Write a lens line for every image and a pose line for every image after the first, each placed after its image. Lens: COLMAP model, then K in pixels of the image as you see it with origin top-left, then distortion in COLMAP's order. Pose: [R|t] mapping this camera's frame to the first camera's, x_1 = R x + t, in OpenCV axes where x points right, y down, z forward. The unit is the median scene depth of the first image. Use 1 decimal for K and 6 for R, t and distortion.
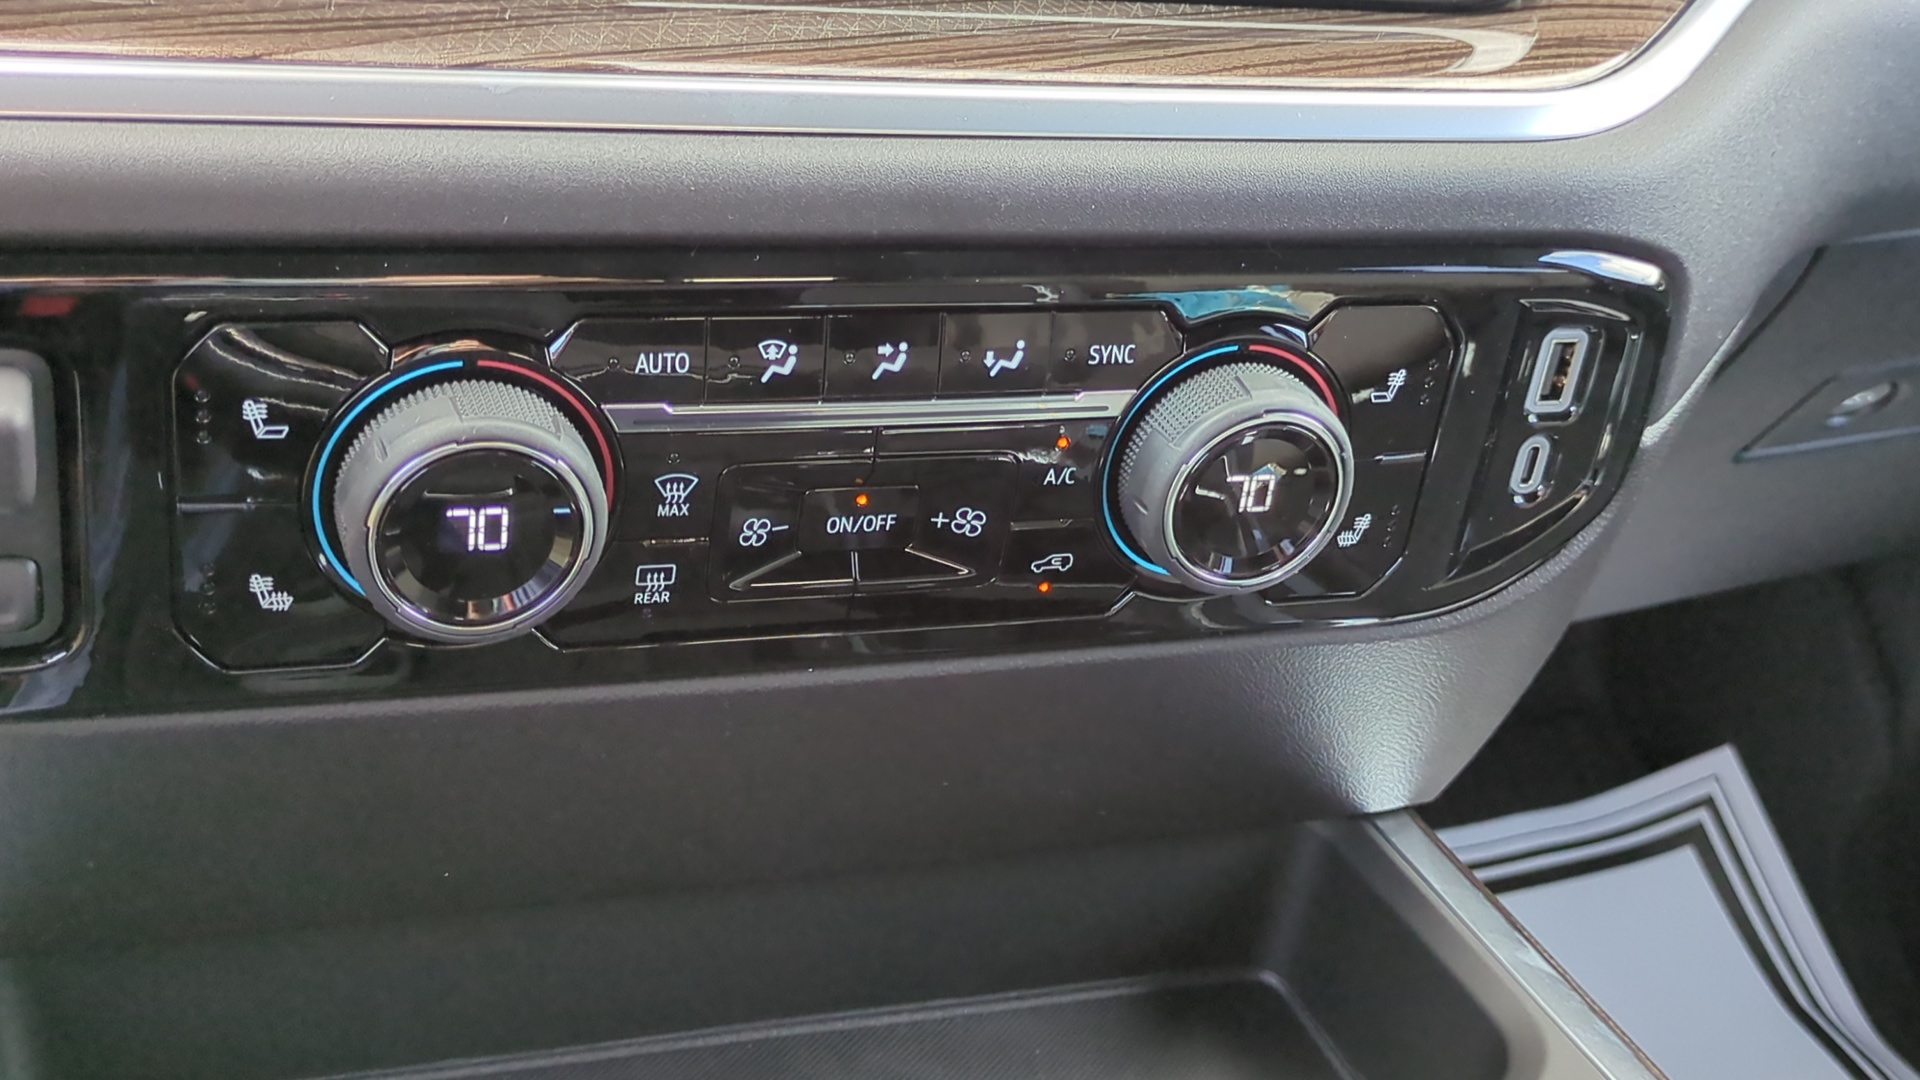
lens RADIAL K [[2198.5, 0, 943.1], [0, 2198.5, 503.5], [0, 0, 1]] dist [0.016342, 0.000000]
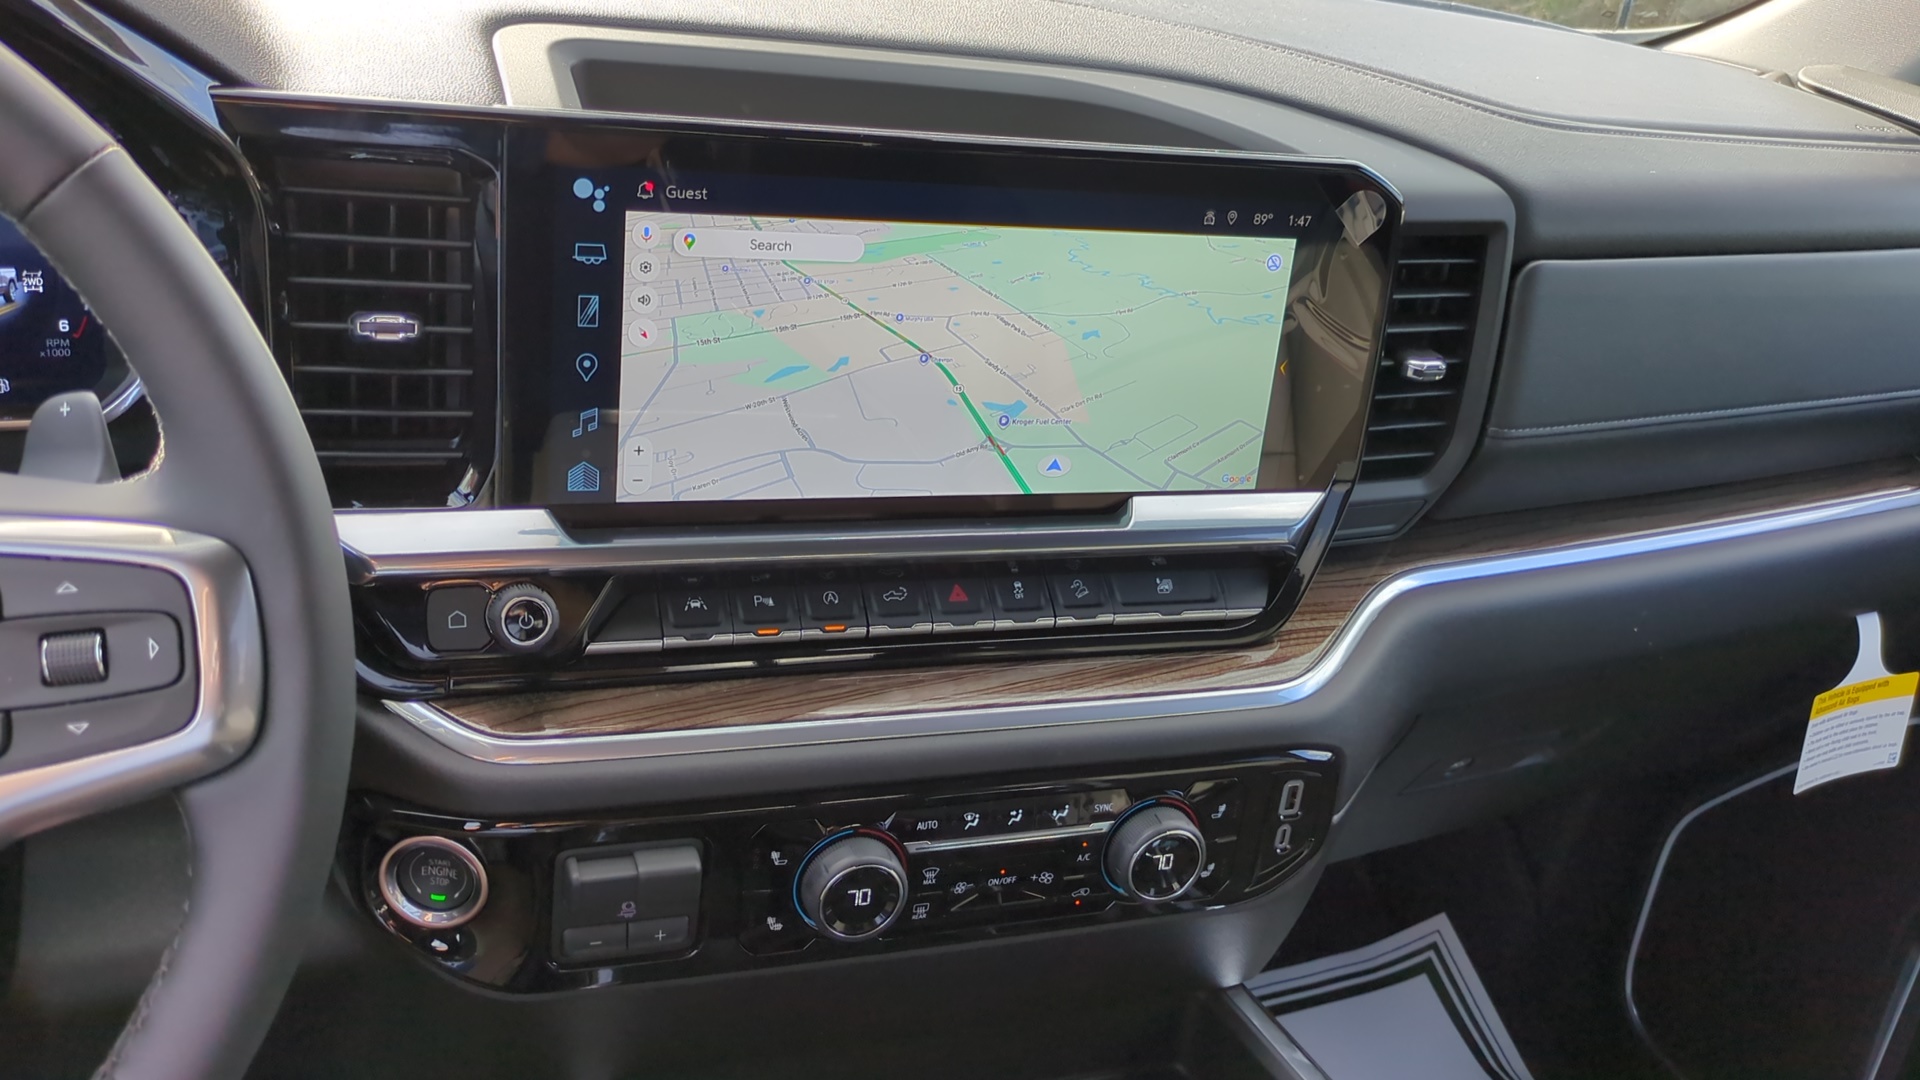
lens RADIAL K [[1632.0, 0, 959.7], [0, 1632.0, 523.4], [0, 0, 1]] dist [0.047090, -0.063557]
pose [[0.999400, -0.022792, 0.026094, -0.116365], [0.025380, 0.994300, -0.103550, -0.187595], [-0.023585, 0.104150, 0.994282, -0.783515]]
